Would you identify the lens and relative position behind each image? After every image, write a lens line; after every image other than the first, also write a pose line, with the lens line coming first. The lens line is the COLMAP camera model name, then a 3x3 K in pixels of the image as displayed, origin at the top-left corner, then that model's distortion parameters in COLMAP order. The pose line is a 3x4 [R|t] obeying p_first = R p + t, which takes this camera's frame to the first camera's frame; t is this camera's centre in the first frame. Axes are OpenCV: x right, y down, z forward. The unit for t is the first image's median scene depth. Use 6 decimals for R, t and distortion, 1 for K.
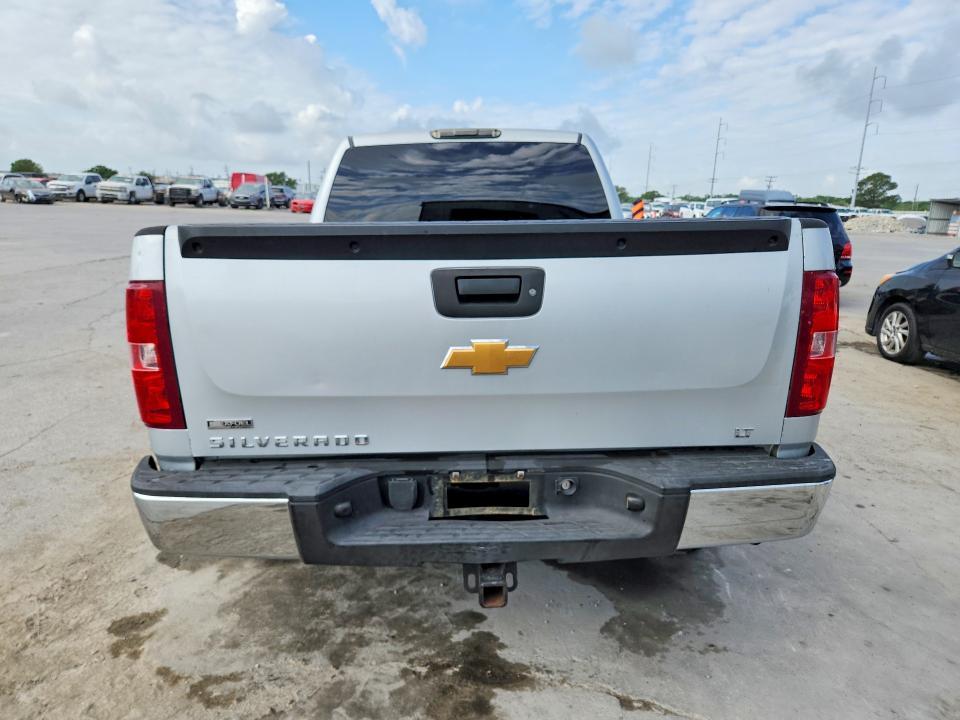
lens RADIAL K [[679.3, 0, 480.0], [0, 679.3, 360.0], [0, 0, 1]] dist [0.073905, -0.068580]
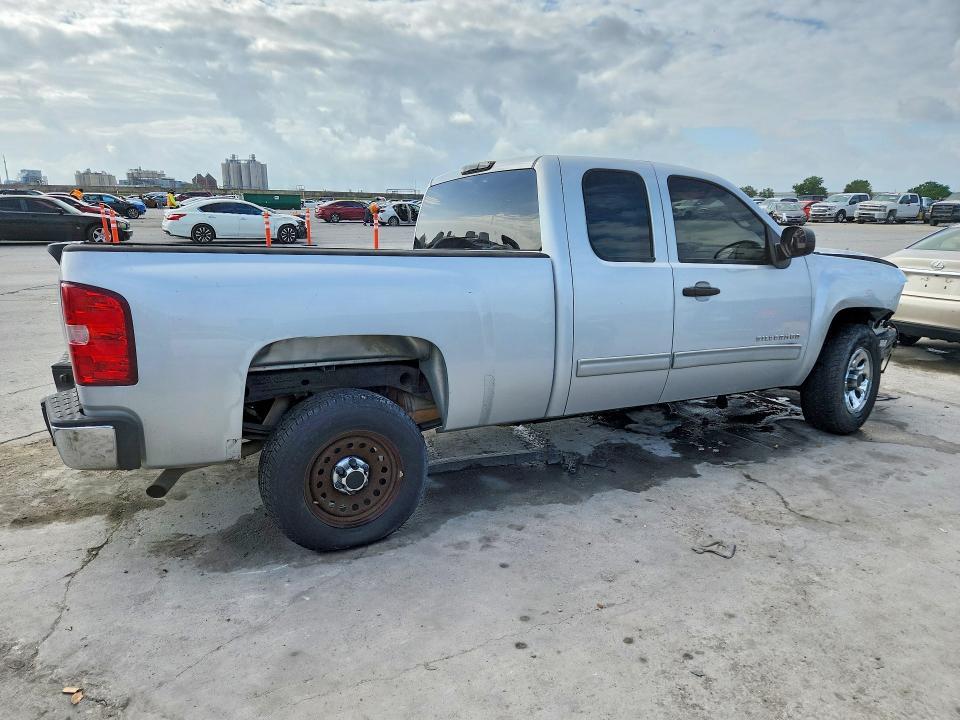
lens RADIAL K [[709.4, 0, 480.0], [0, 709.4, 360.0], [0, 0, 1]] dist [0.048678, -0.001303]
pose [[0.418899, 0.173235, -0.891355, 1.198563], [-0.202357, 0.974757, 0.094345, -0.154317], [0.885198, 0.140850, 0.443380, 0.602161]]
